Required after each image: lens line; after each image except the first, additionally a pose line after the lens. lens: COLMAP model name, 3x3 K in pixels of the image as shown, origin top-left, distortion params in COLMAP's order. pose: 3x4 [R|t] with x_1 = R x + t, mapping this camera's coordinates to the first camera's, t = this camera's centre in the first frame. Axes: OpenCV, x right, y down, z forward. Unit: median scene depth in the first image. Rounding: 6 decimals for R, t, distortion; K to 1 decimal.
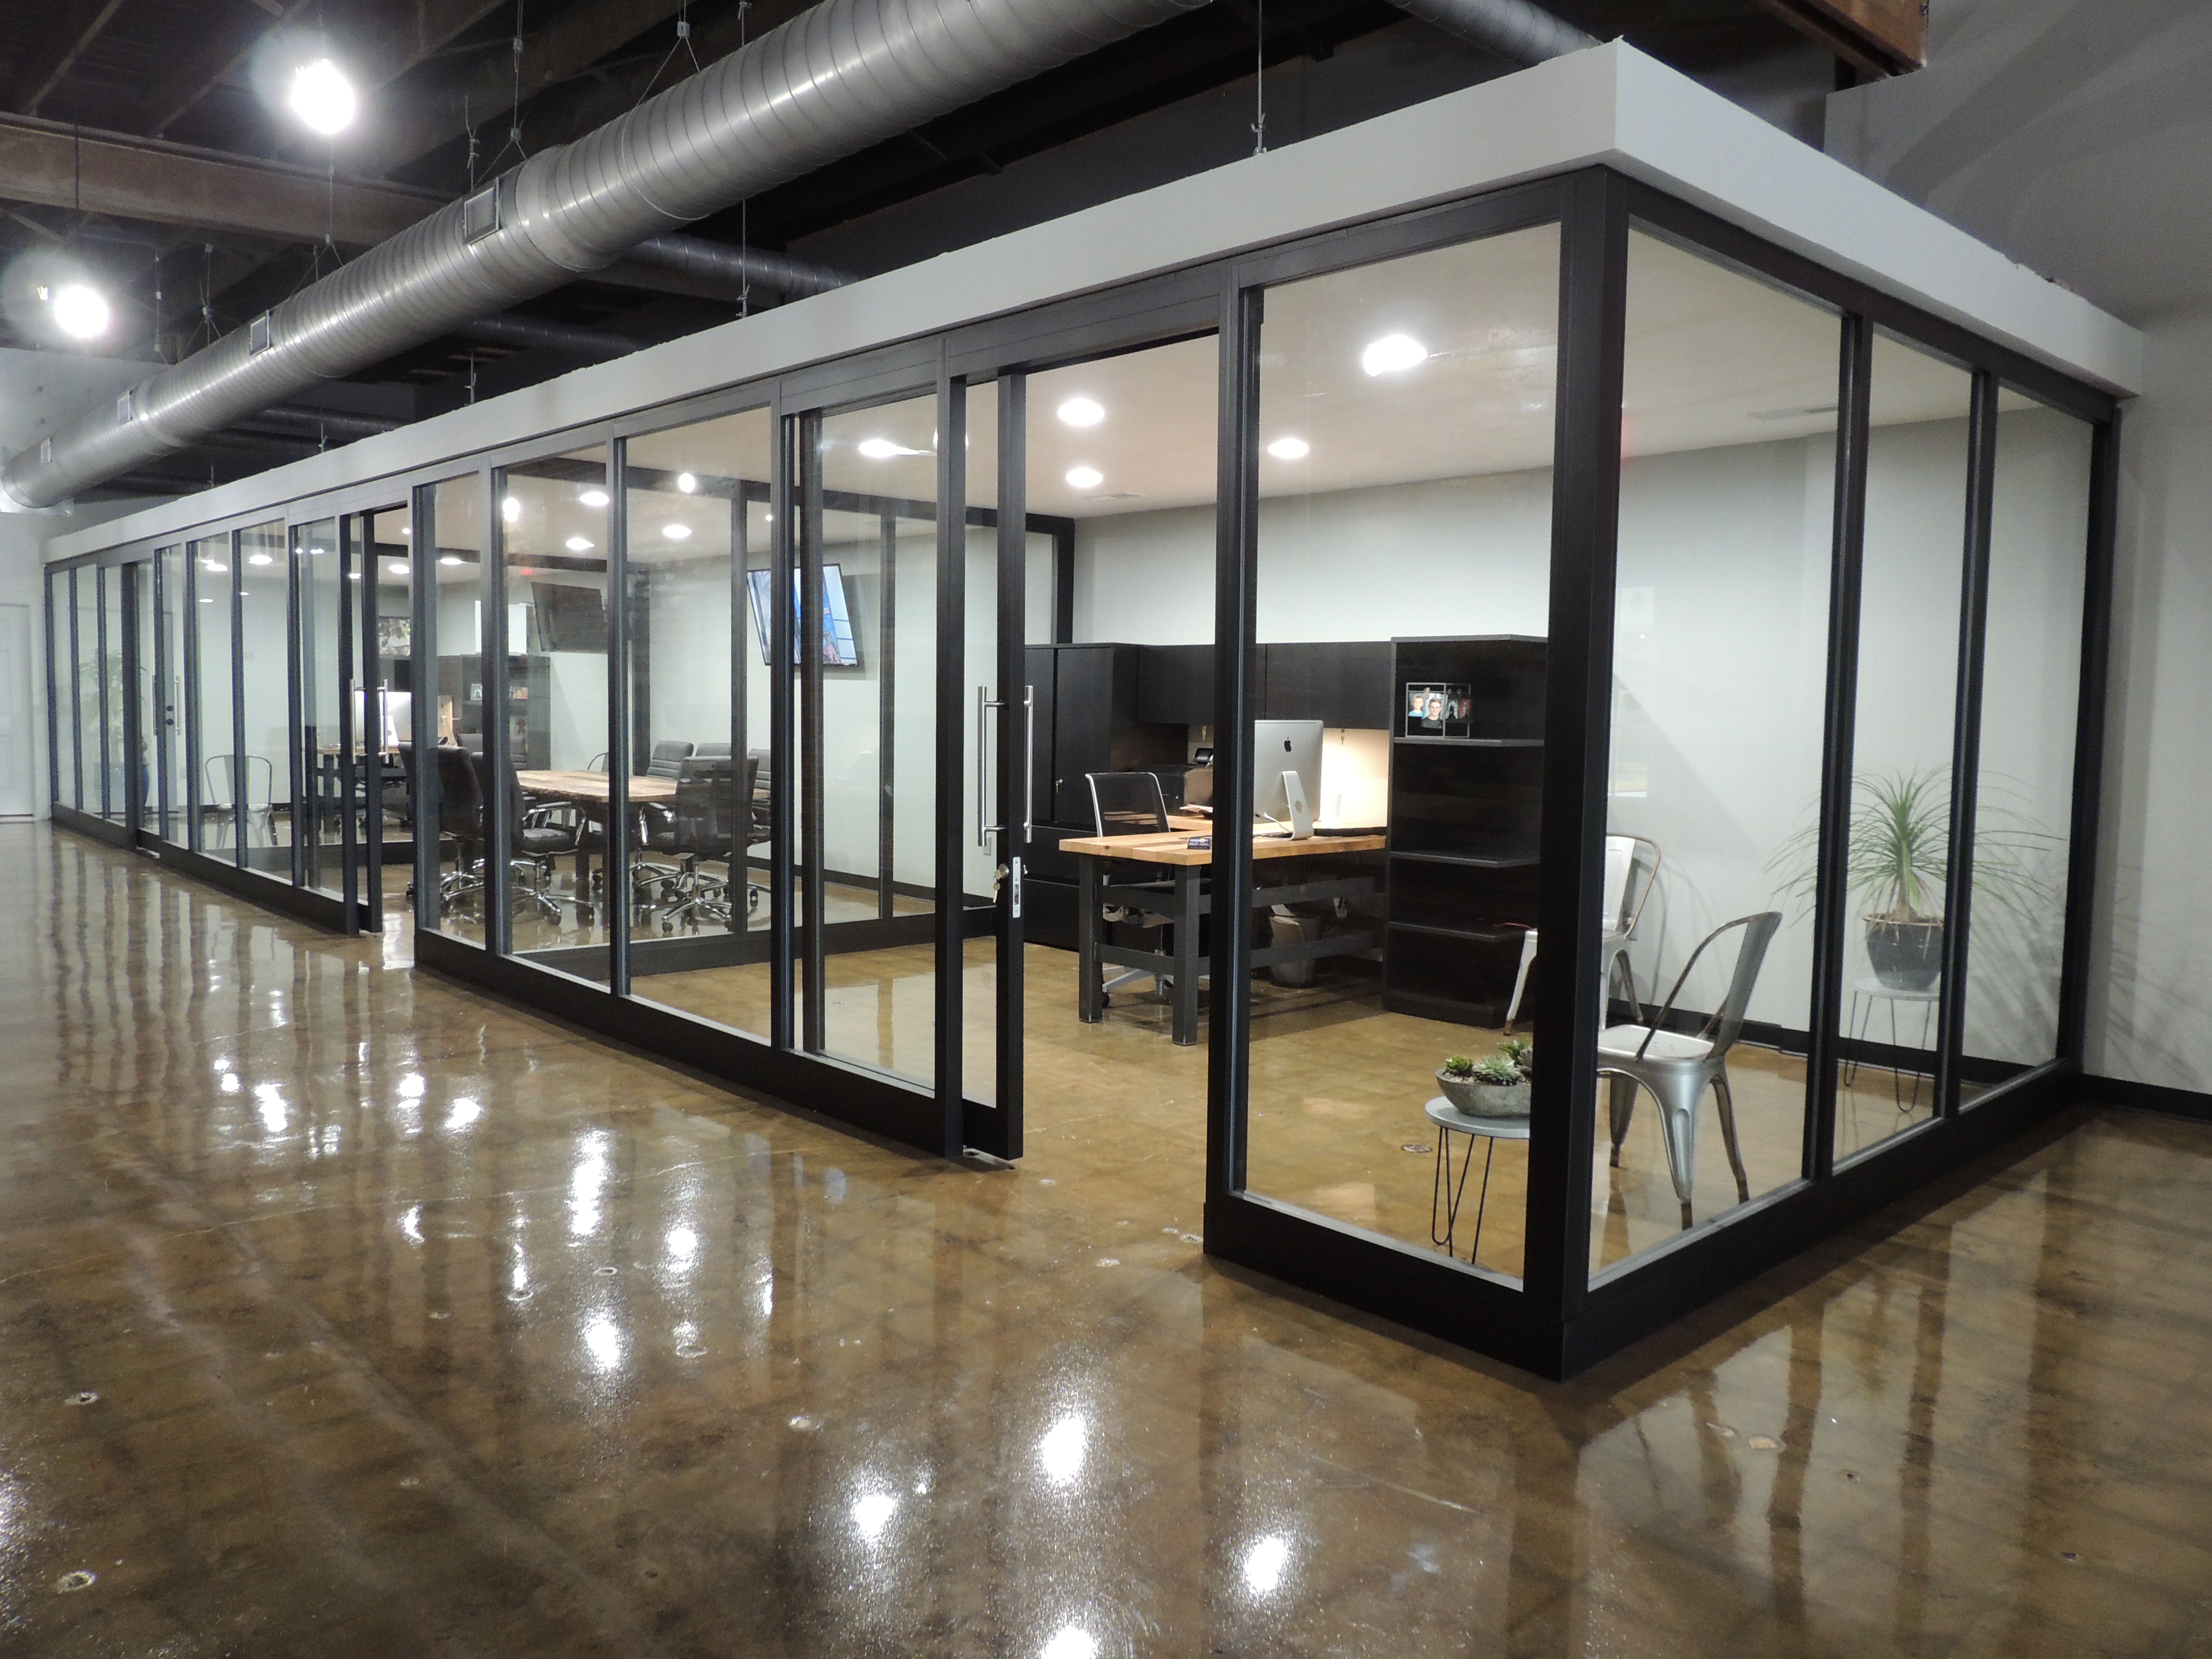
lens RADIAL K [[1570.6, 0, 1106.0], [0, 1570.6, 829.5], [0, 0, 1]] dist [0.001210, 0.000083]
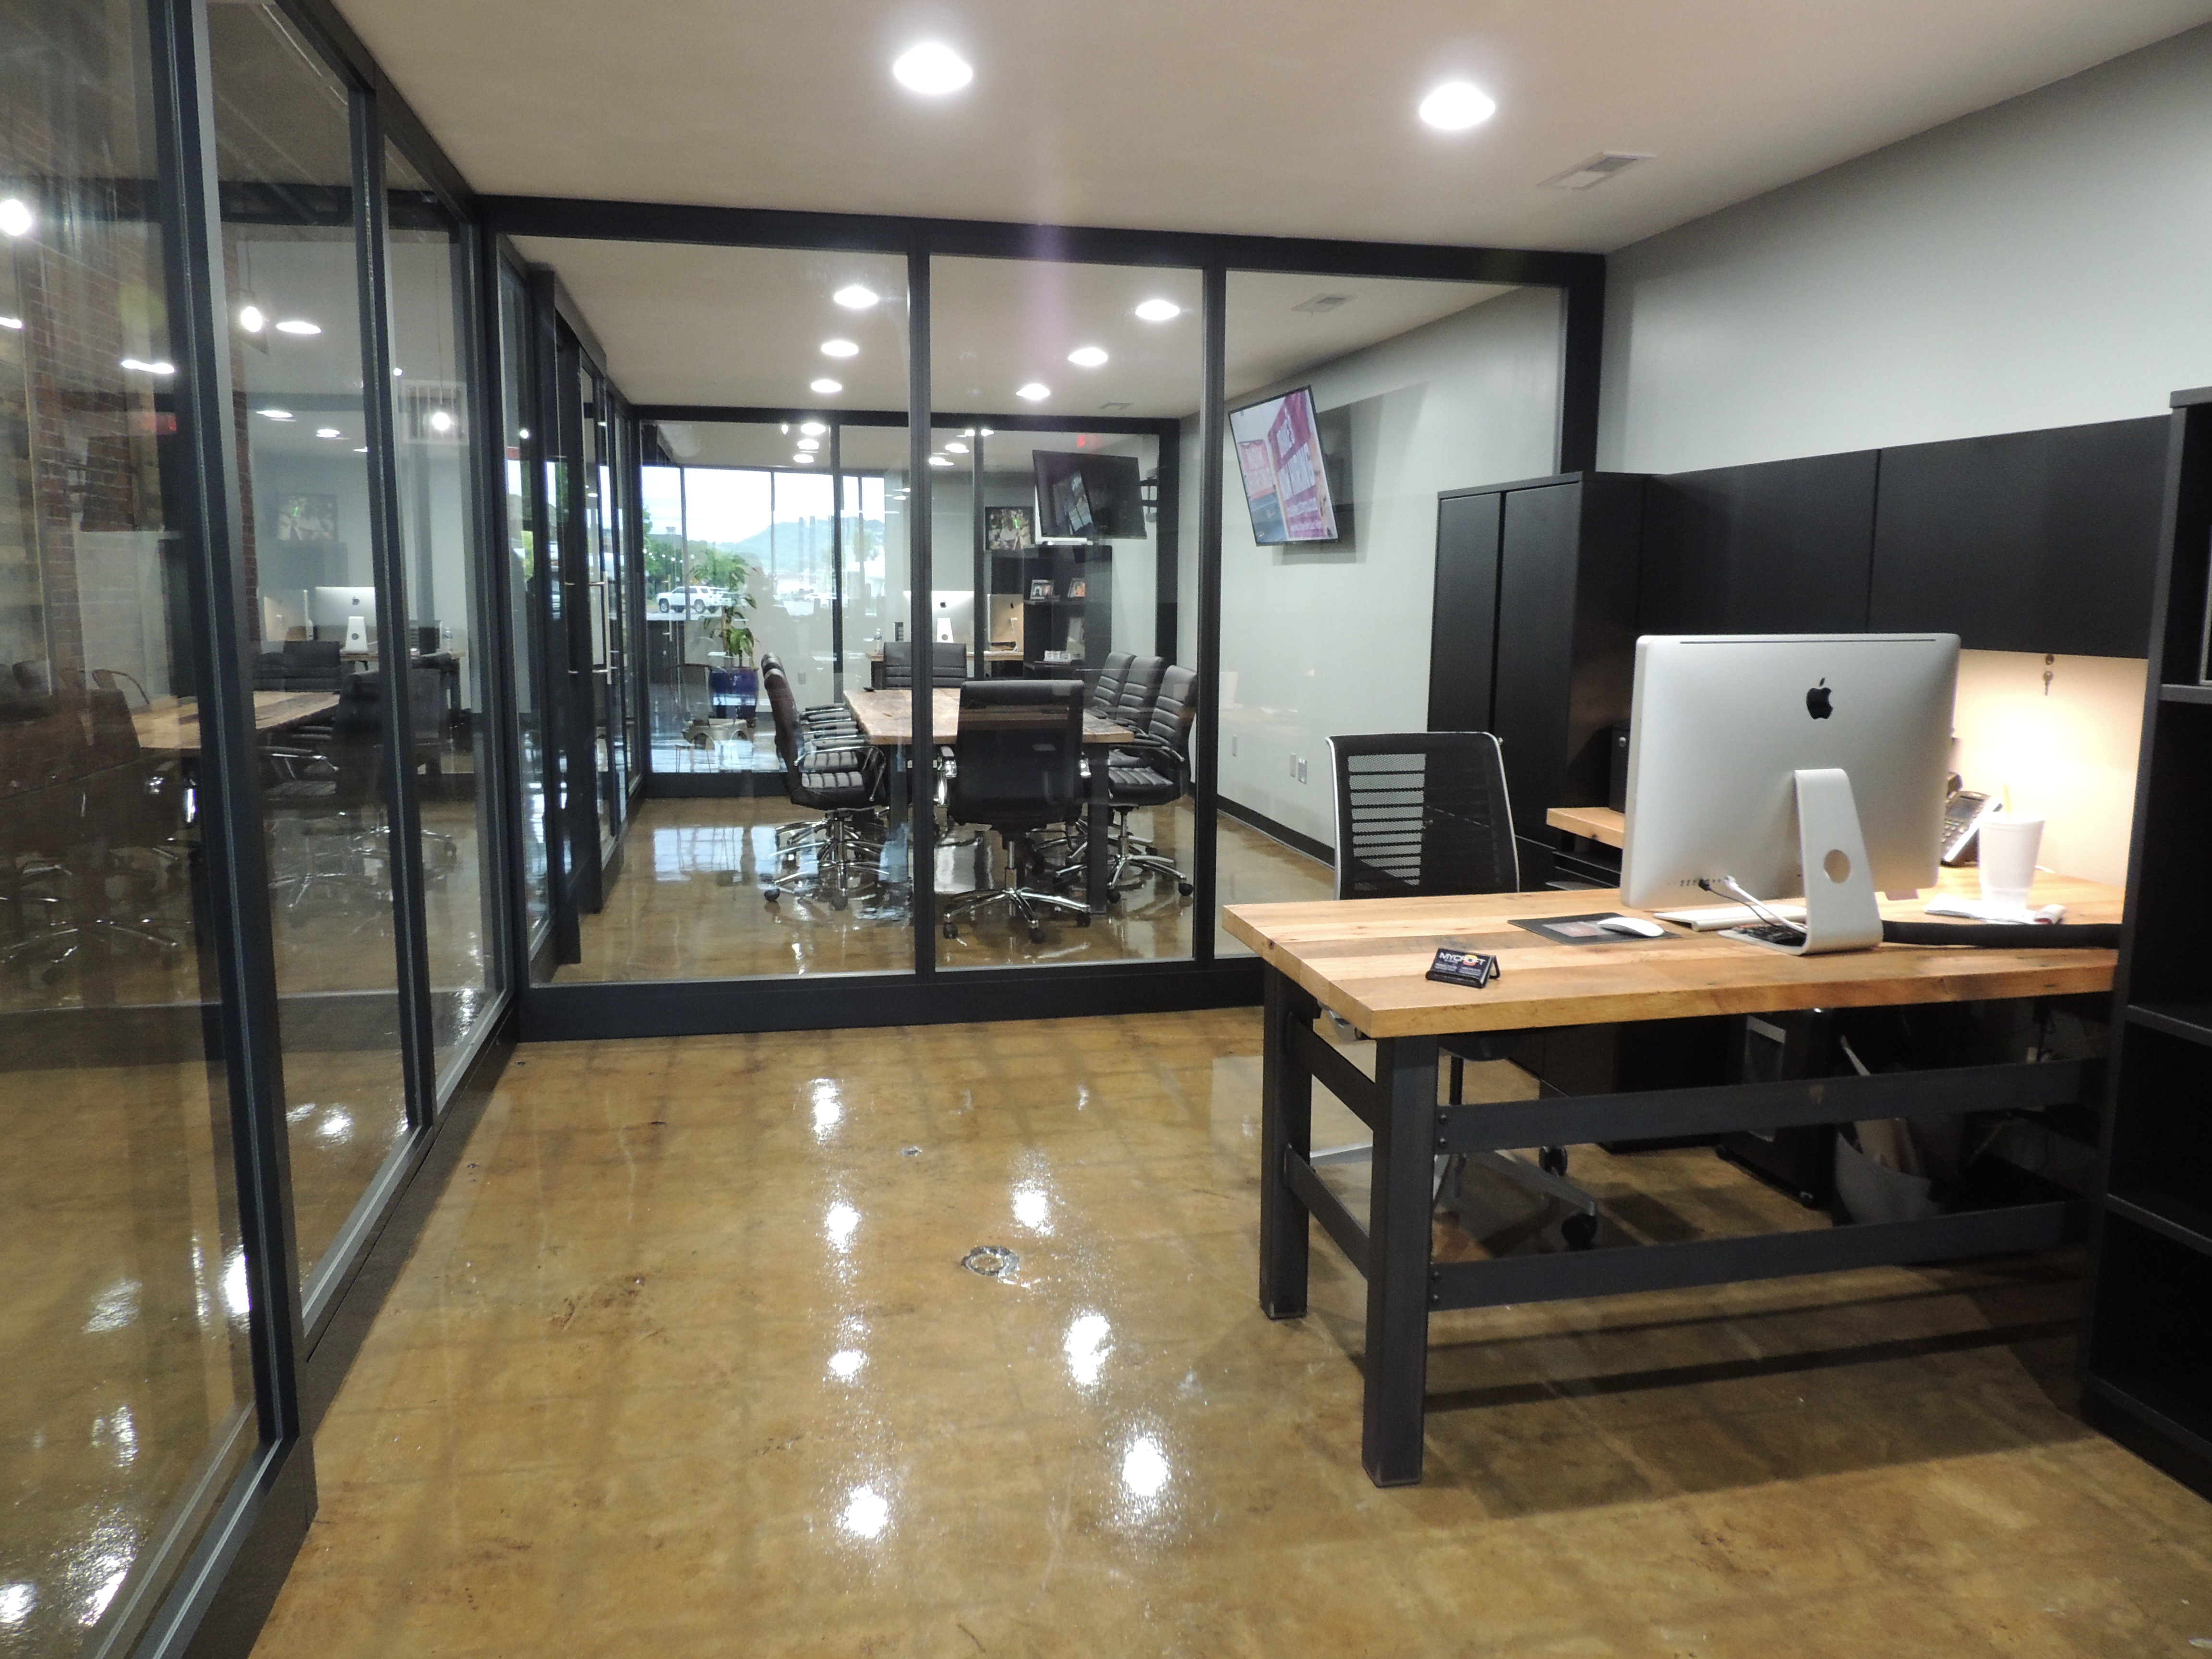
lens RADIAL K [[1568.8, 0, 1106.0], [0, 1568.8, 829.5], [0, 0, 1]] dist [-0.064669, -0.000984]
pose [[0.855298, 0.063498, -0.514230, 0.156987], [-0.029303, 0.996802, 0.074349, -0.044028], [0.517307, -0.048522, 0.854423, 0.574698]]
